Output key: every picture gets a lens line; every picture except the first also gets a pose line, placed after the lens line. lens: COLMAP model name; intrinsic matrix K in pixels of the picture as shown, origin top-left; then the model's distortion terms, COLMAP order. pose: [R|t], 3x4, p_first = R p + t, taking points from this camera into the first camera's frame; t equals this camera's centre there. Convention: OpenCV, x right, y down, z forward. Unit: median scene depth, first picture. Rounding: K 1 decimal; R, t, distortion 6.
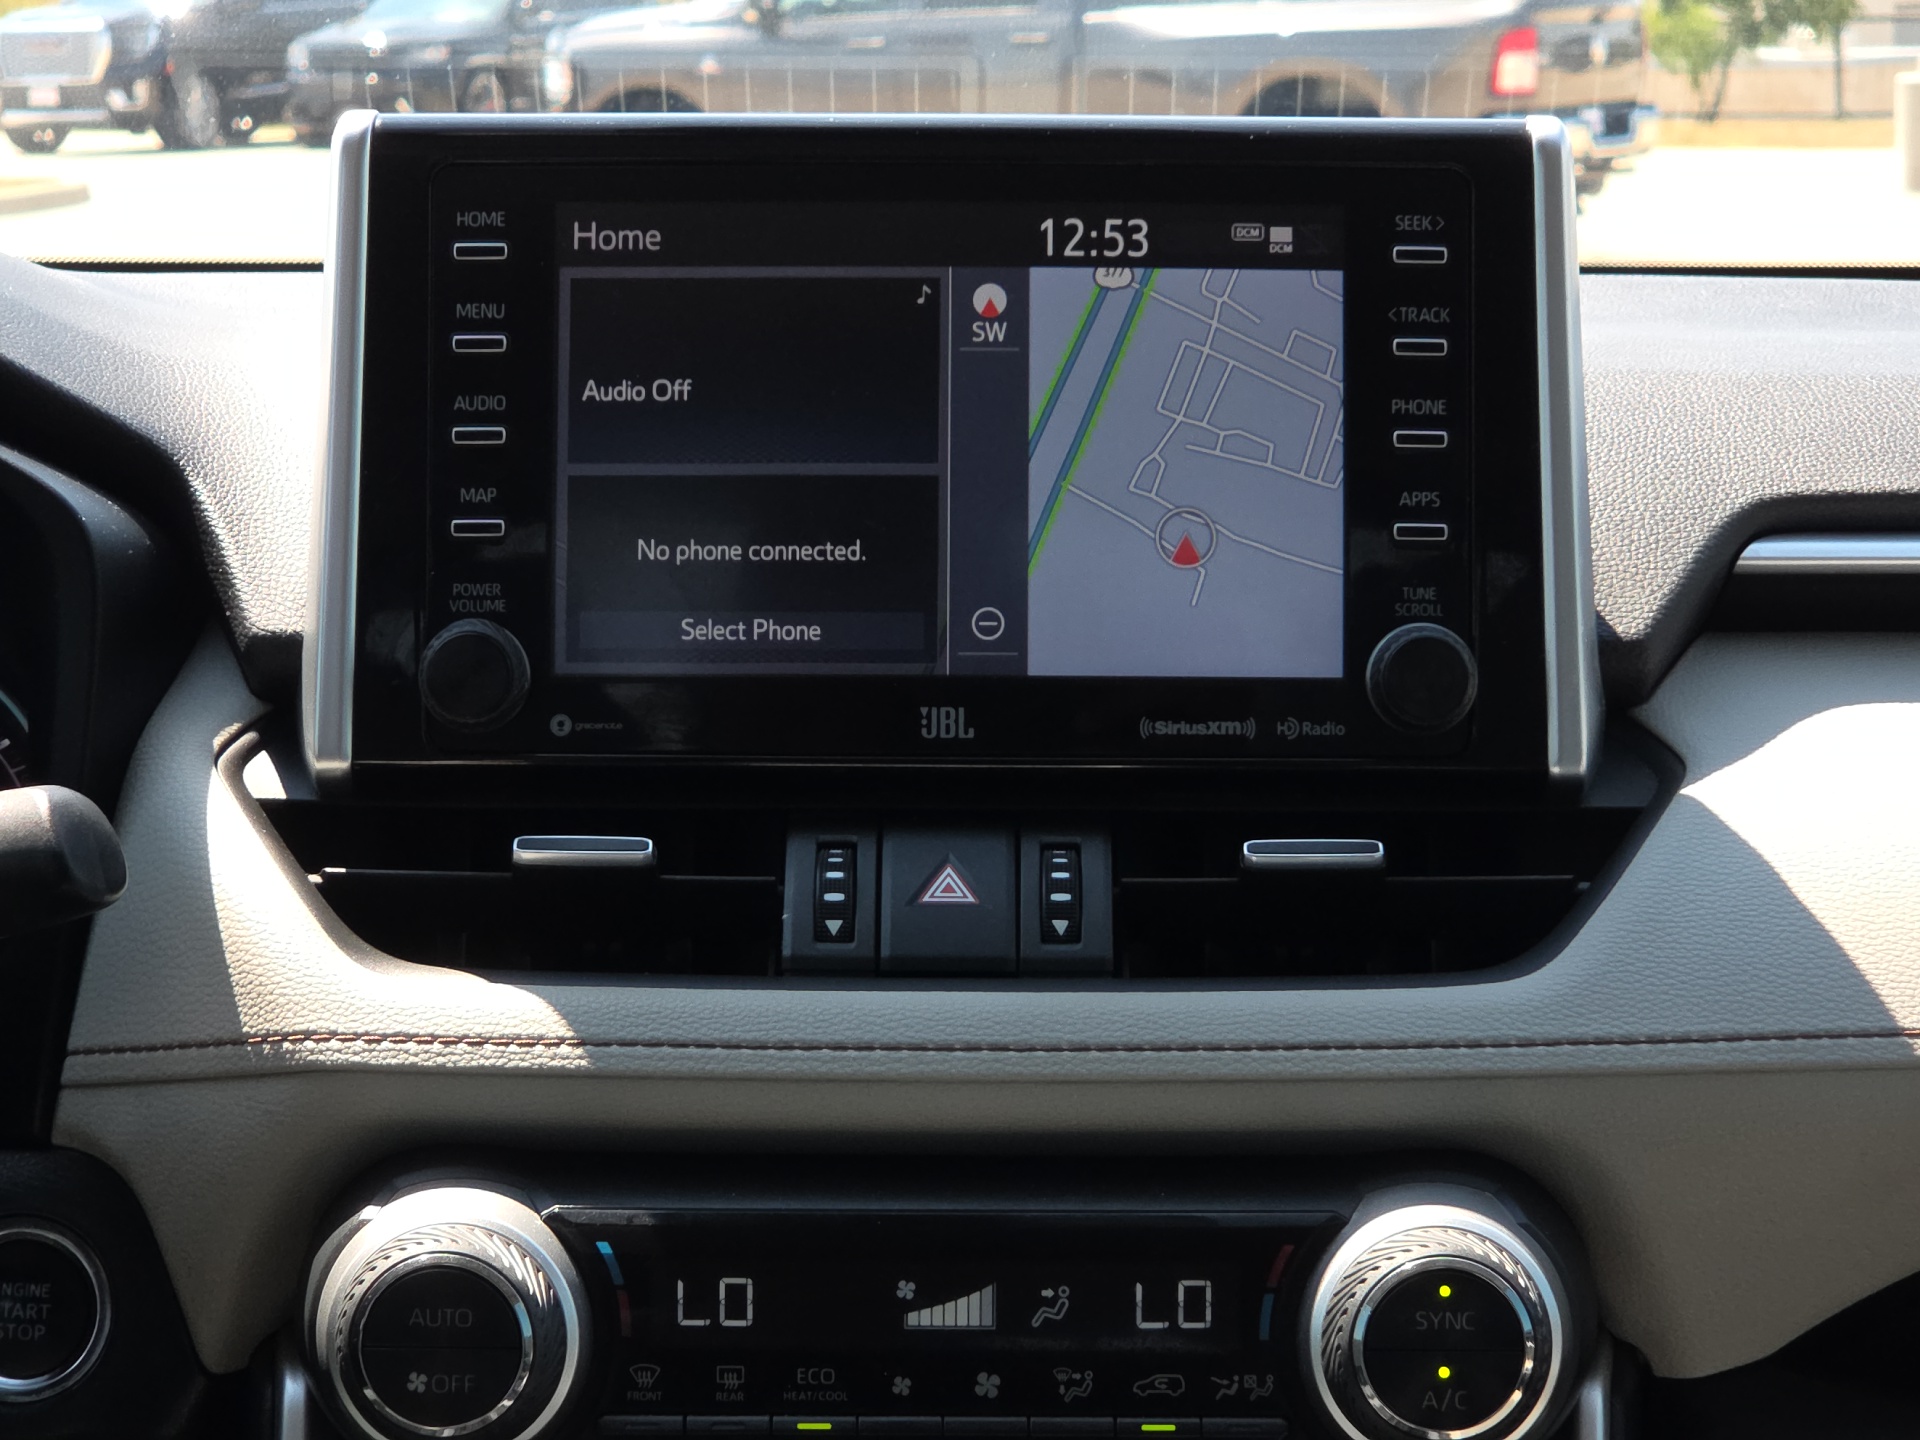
lens RADIAL K [[4696.6, 0, 960.0], [0, 4696.6, 720.0], [0, 0, 1]] dist [-0.866039, 11.518427]
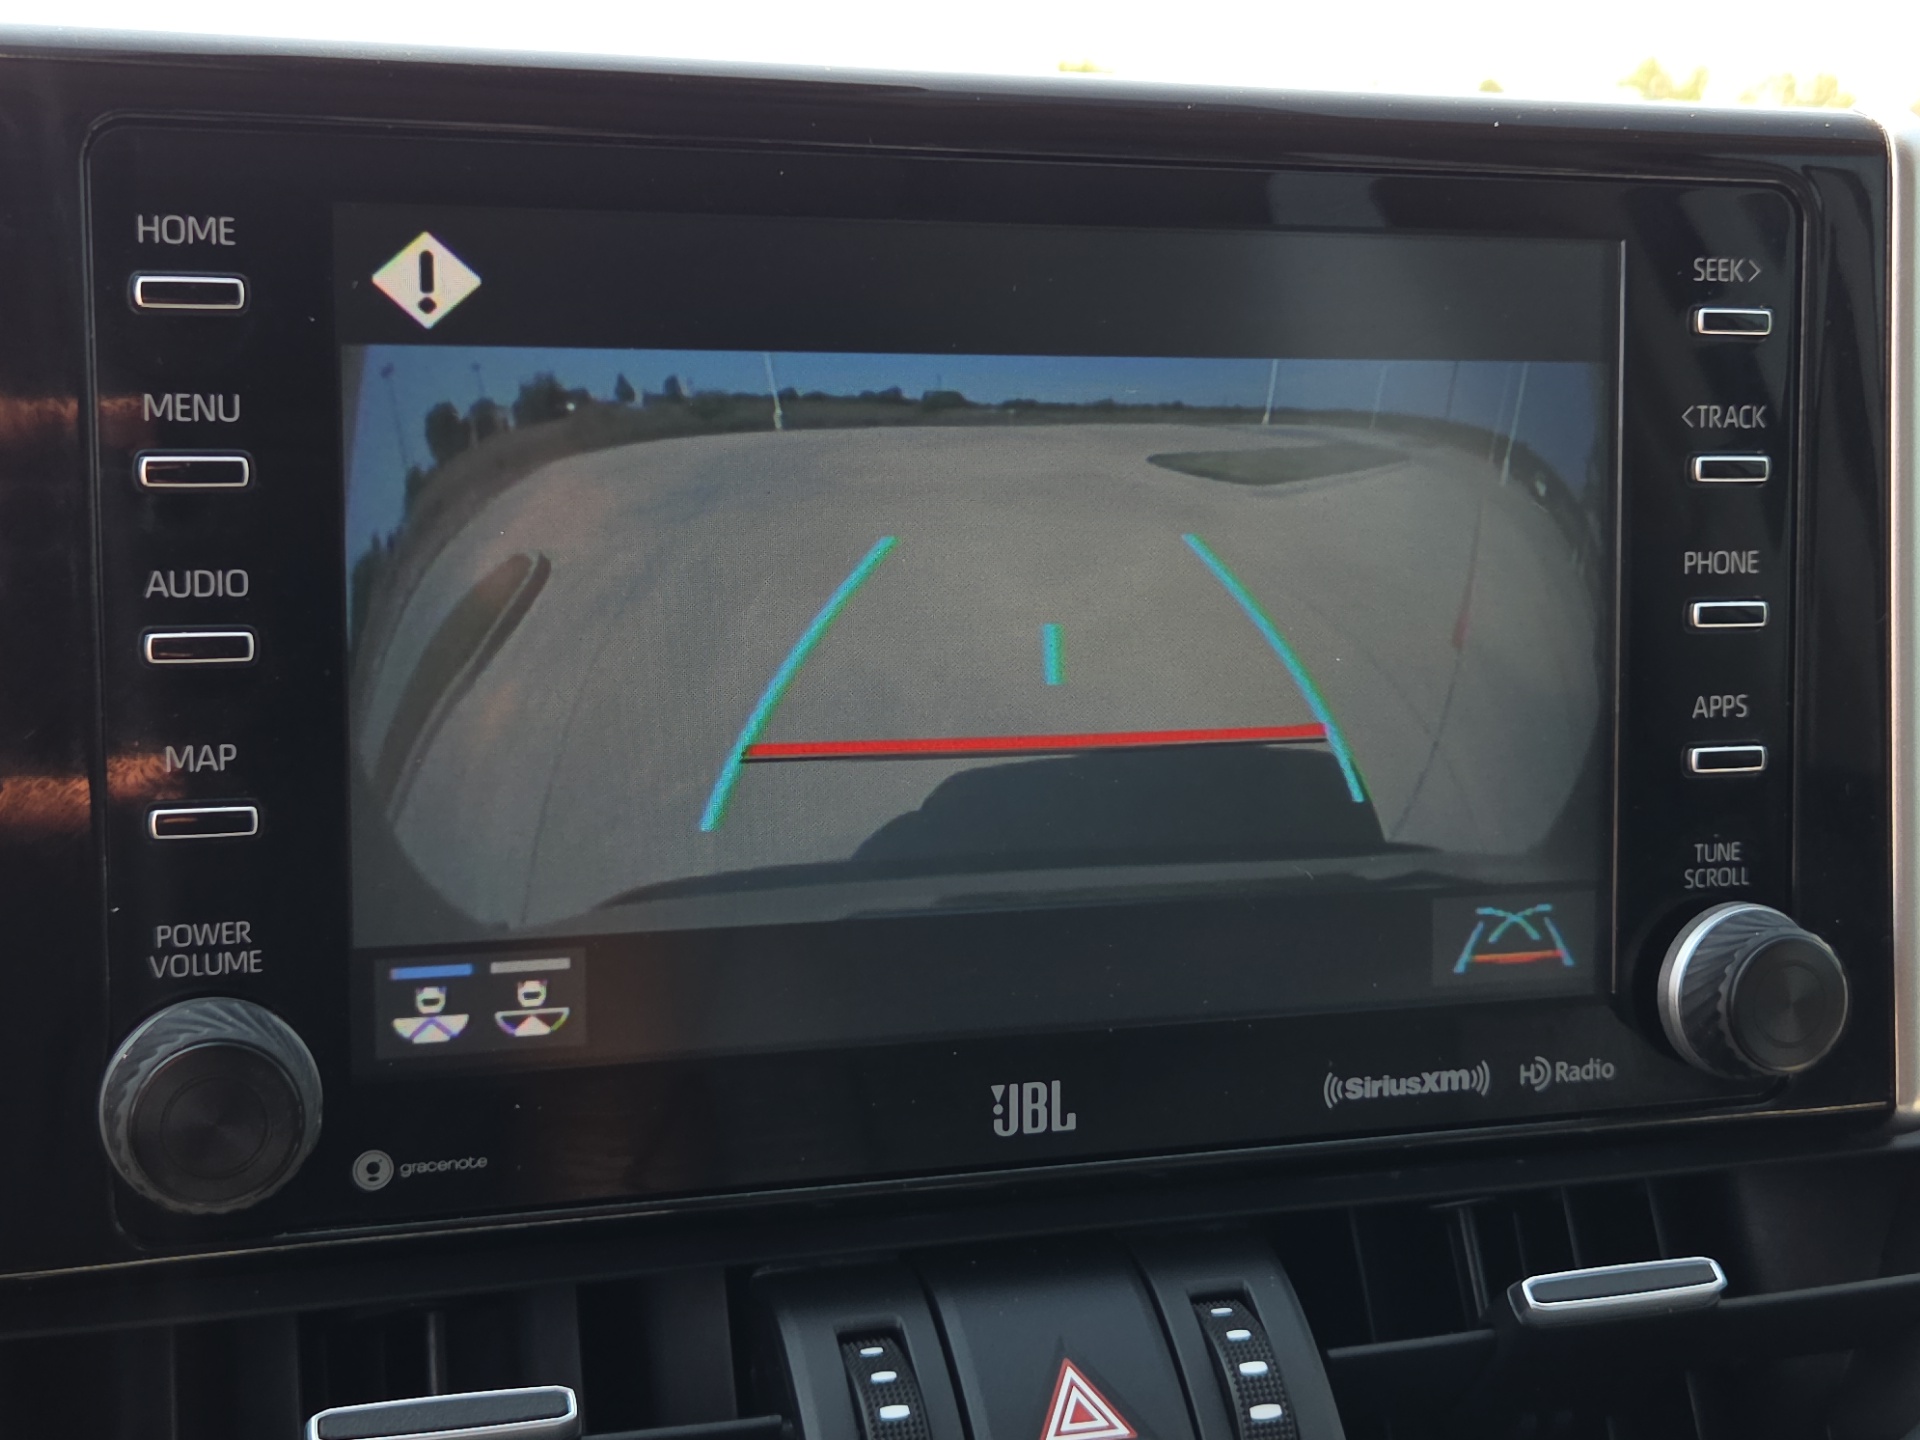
lens RADIAL K [[2632.2, 0, 960.0], [0, 2632.2, 720.0], [0, 0, 1]] dist [0.084743, -0.090462]
pose [[0.953030, -0.033157, 0.301054, -0.111405], [0.017954, 0.998426, 0.053128, -0.066917], [-0.302342, -0.045228, 0.952126, 0.683637]]
